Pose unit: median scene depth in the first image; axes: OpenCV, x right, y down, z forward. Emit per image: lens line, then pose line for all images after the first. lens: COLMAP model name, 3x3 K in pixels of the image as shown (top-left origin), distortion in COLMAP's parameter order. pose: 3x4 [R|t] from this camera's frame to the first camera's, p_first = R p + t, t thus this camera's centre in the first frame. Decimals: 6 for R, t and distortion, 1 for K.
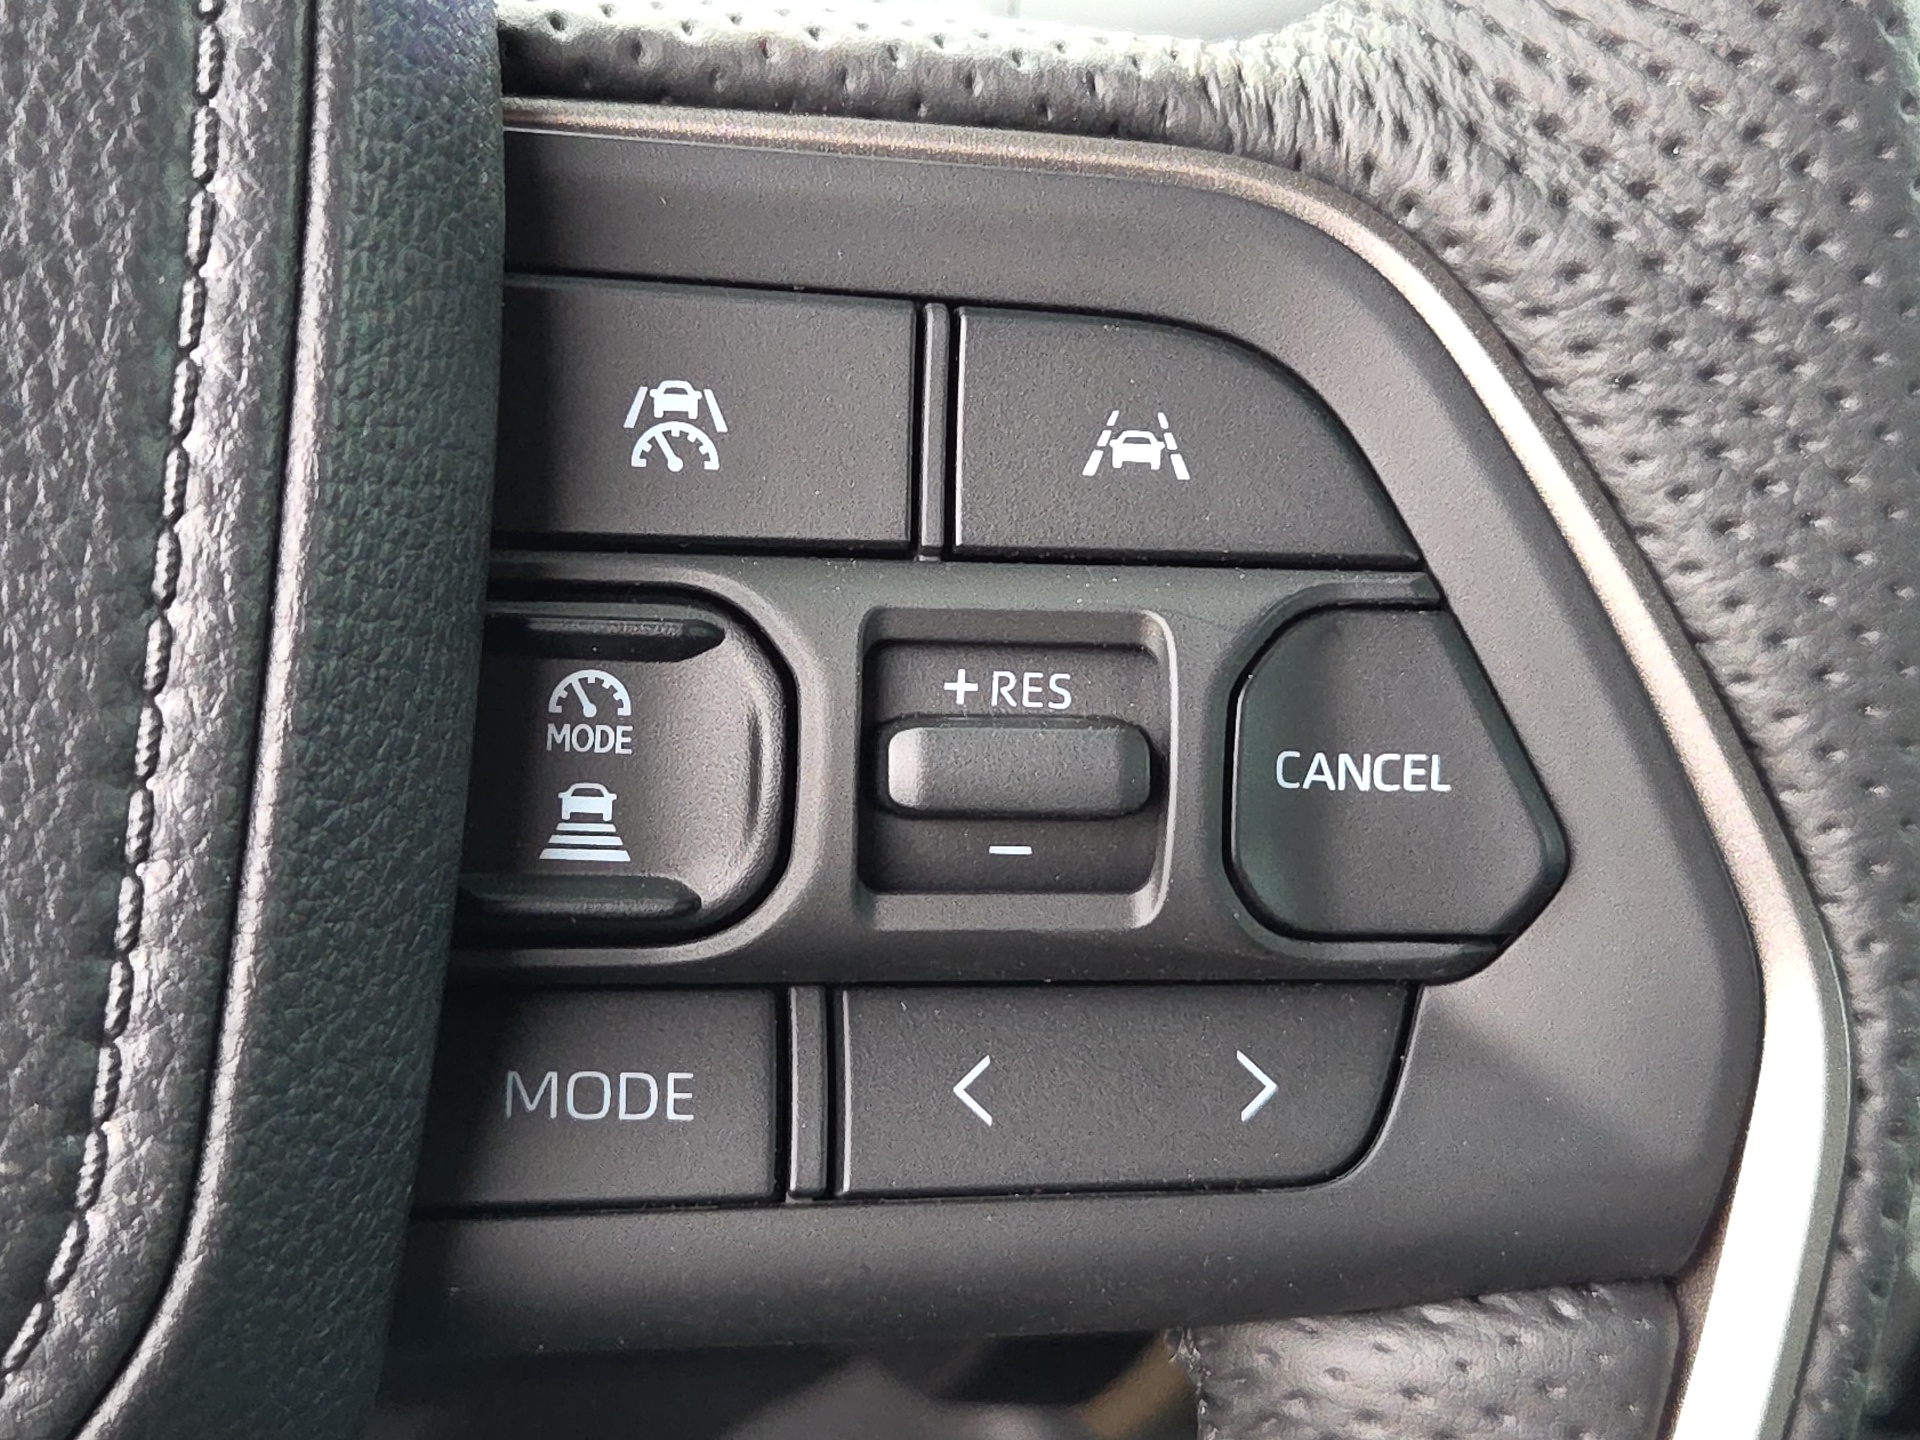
lens RADIAL K [[3192.3, 0, 951.6], [0, 3192.3, 707.3], [0, 0, 1]] dist [0.134580, 0.000000]
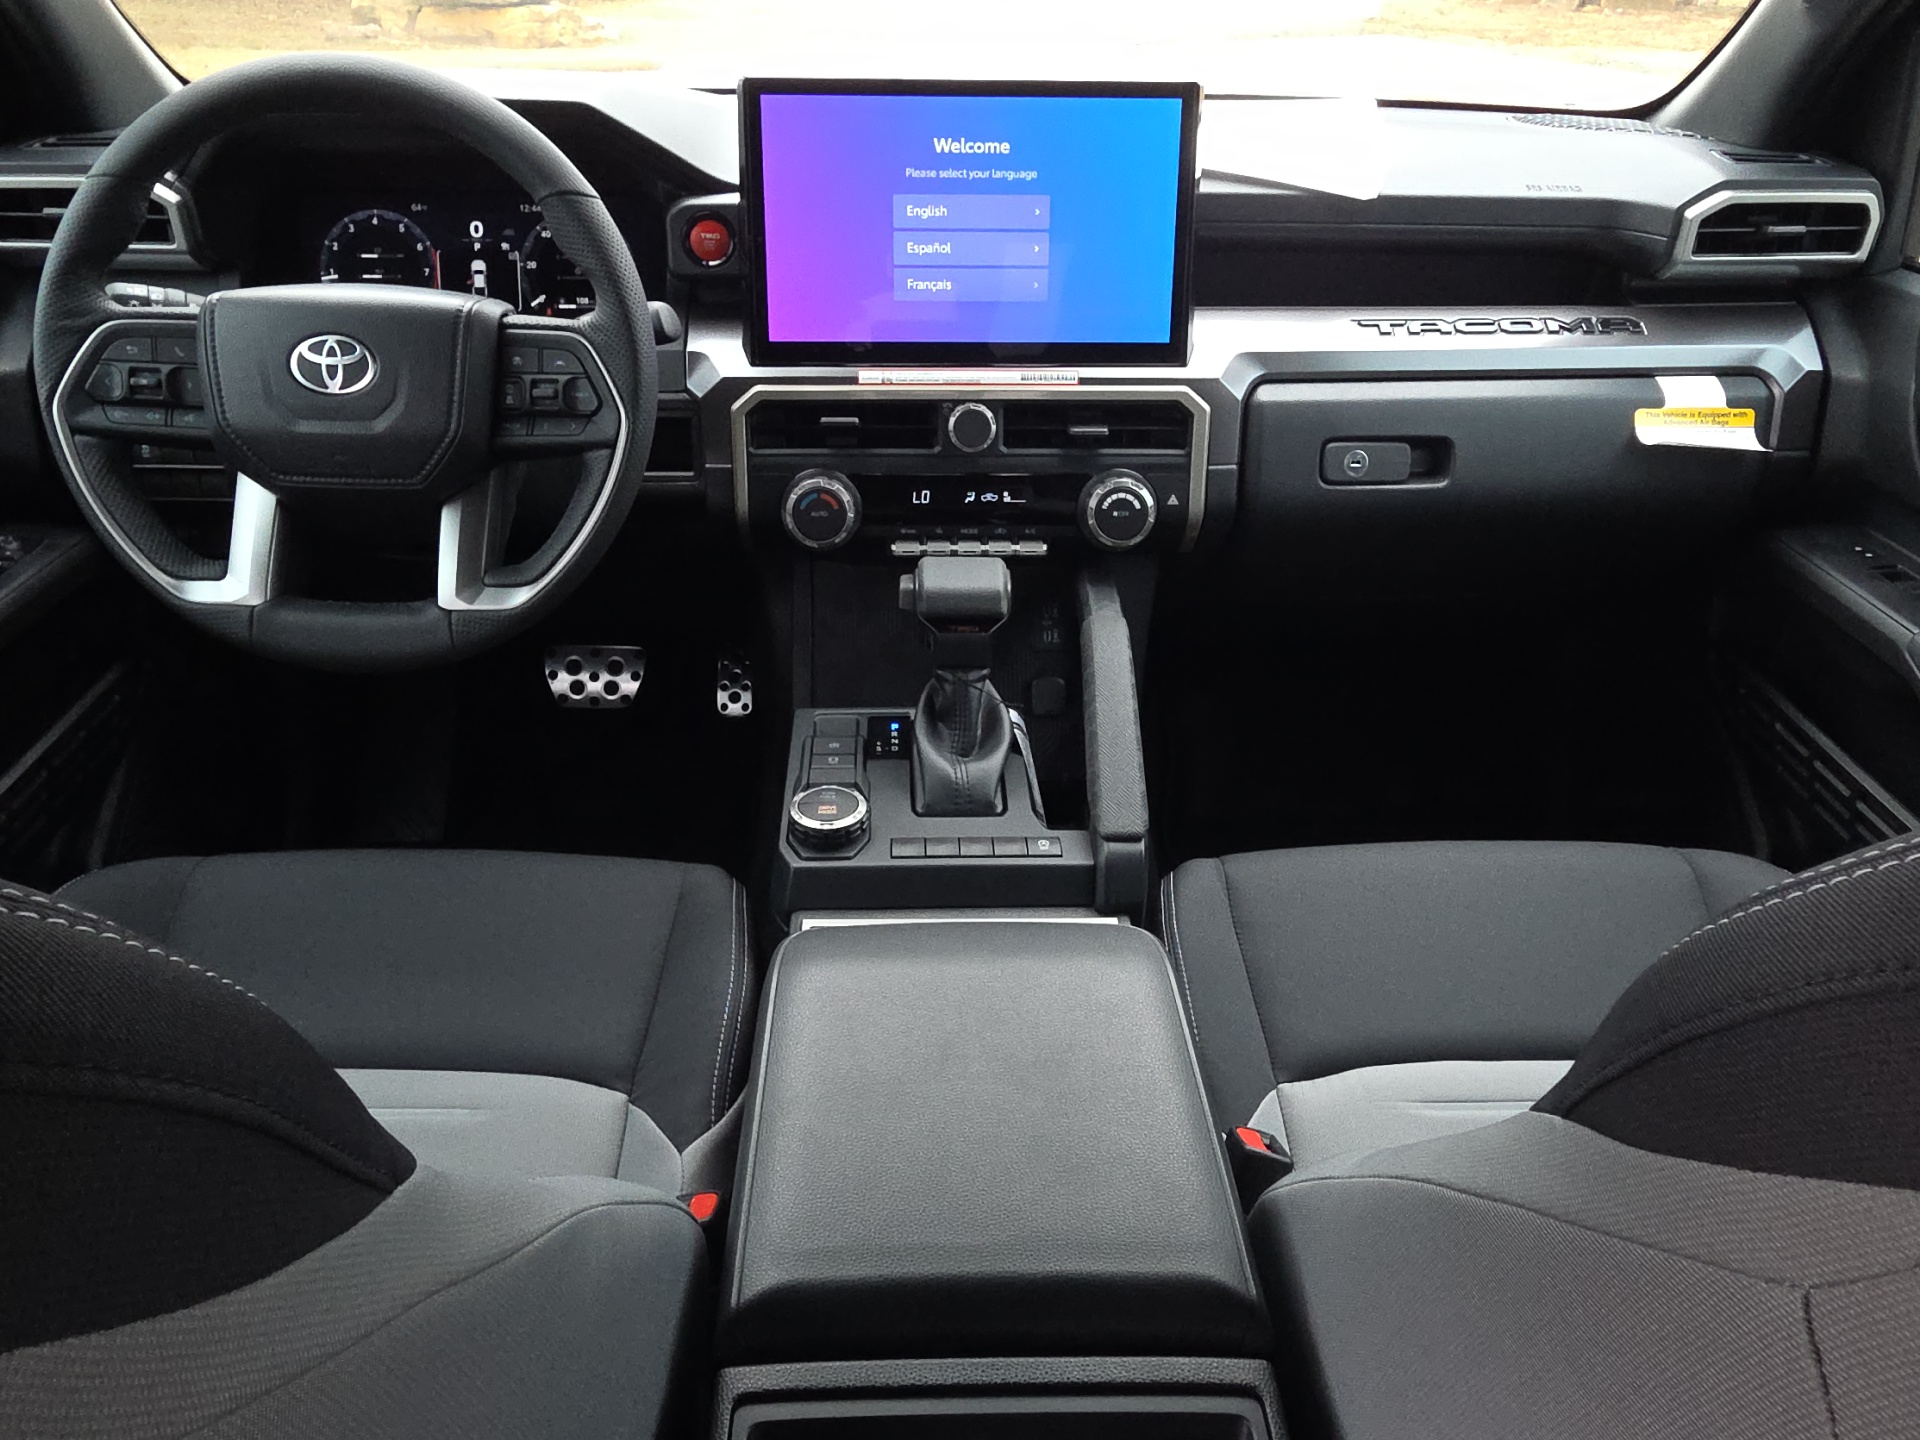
lens RADIAL K [[1413.5, 0, 956.0], [0, 1413.5, 707.9], [0, 0, 1]] dist [0.002540, 0.007600]
pose [[0.950743, 0.045155, -0.306673, 2.734824], [-0.014866, 0.994837, 0.100395, 0.552824], [0.309623, -0.090891, 0.946505, -3.026571]]
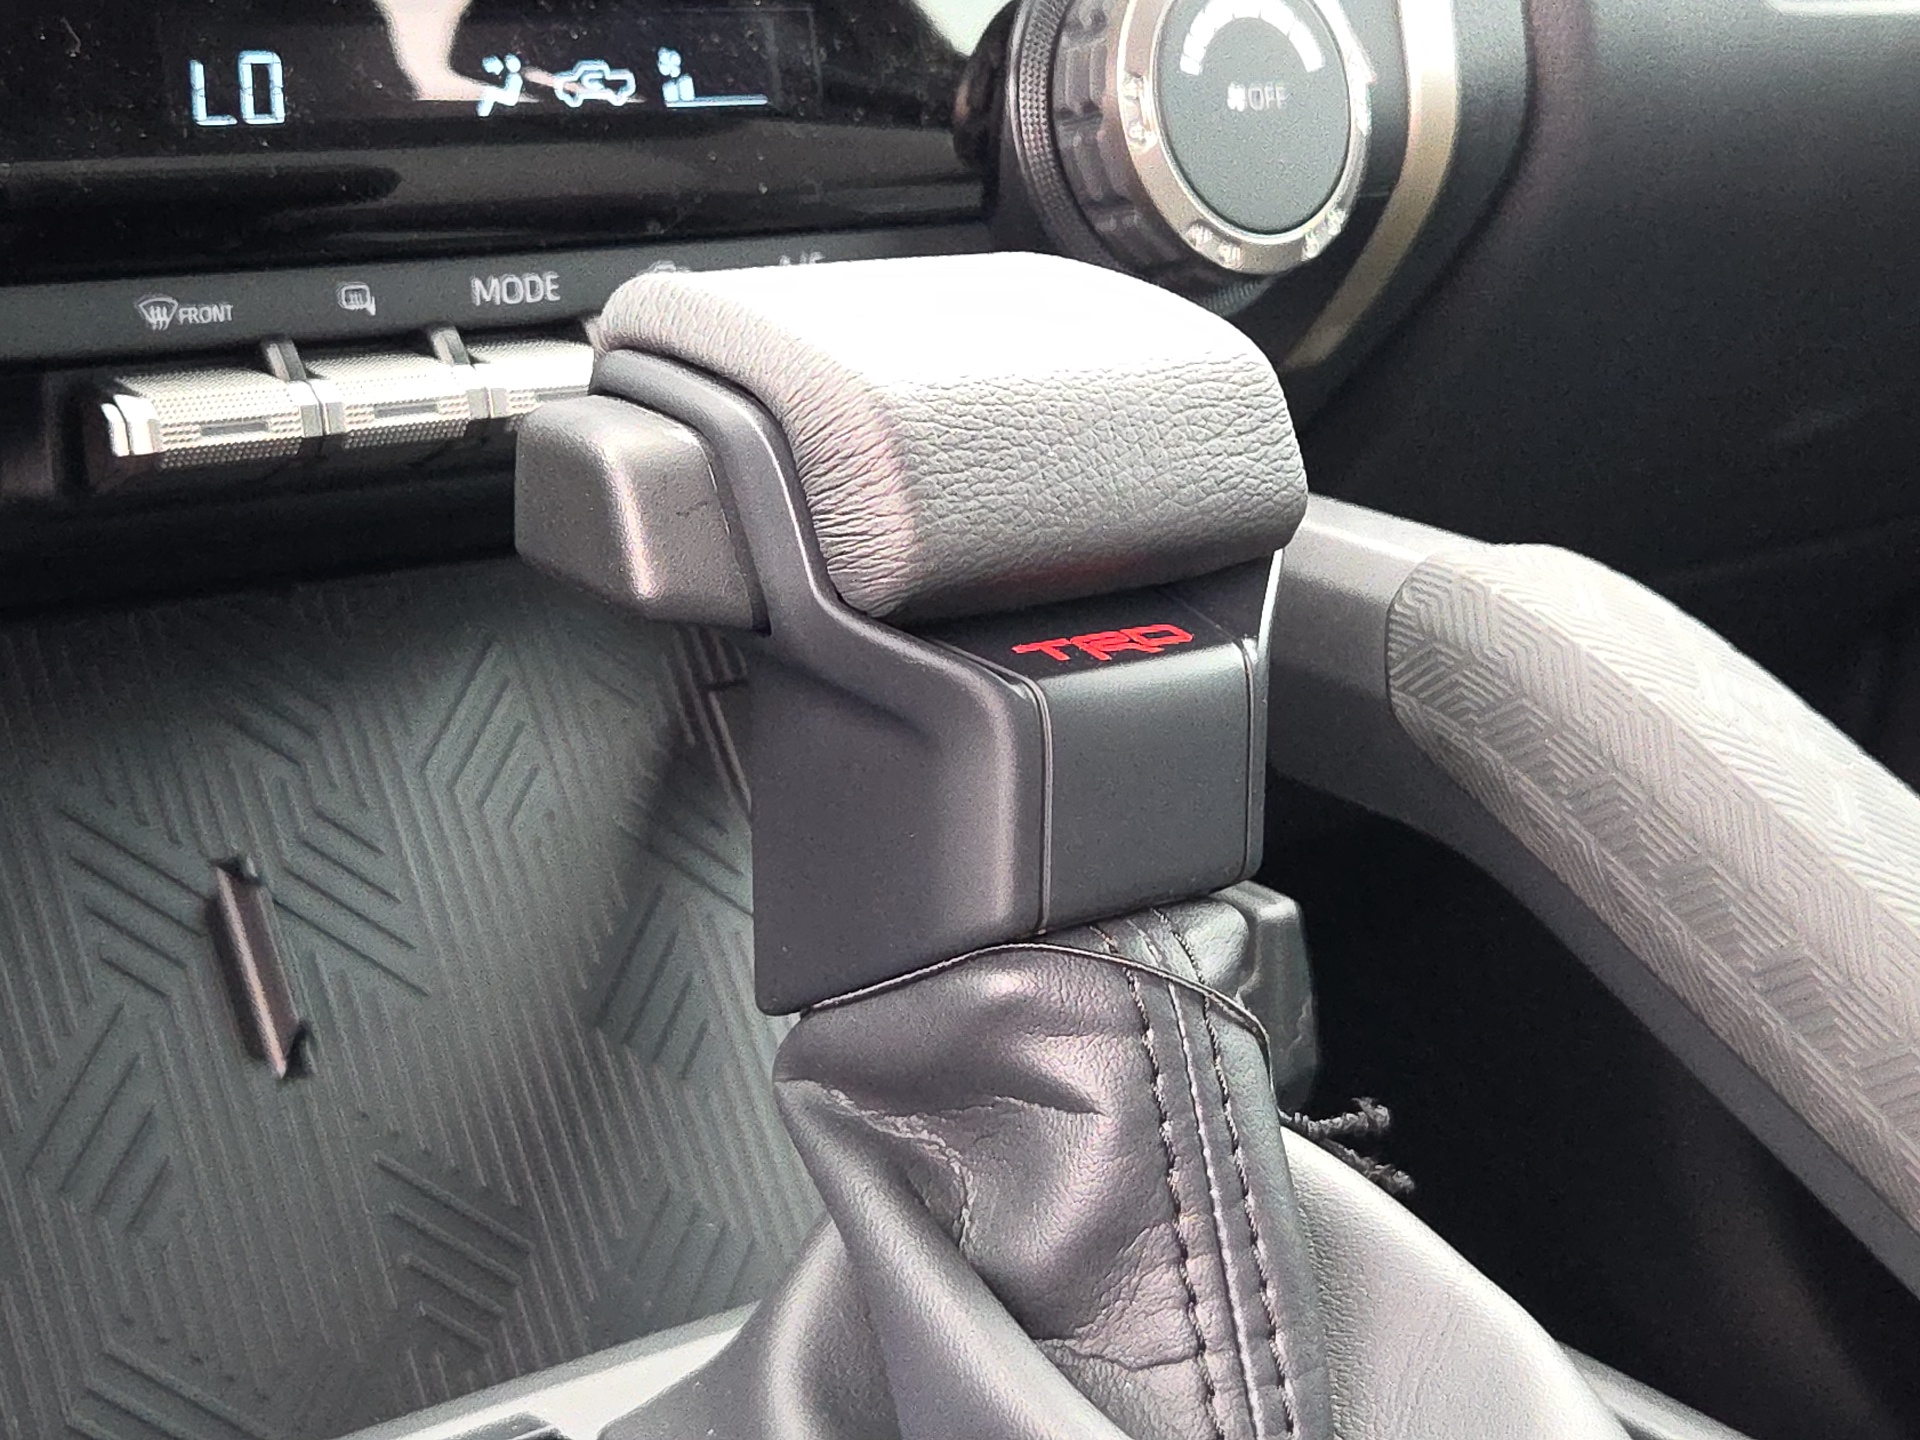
lens RADIAL K [[3192.3, 0, 958.2], [0, 3192.3, 665.1], [0, 0, 1]] dist [0.134580, 0.000000]
pose [[0.928142, -0.181830, 0.324792, 0.520880], [0.218258, 0.972675, -0.079168, 0.911841], [-0.301522, 0.144367, 0.942466, 0.299745]]
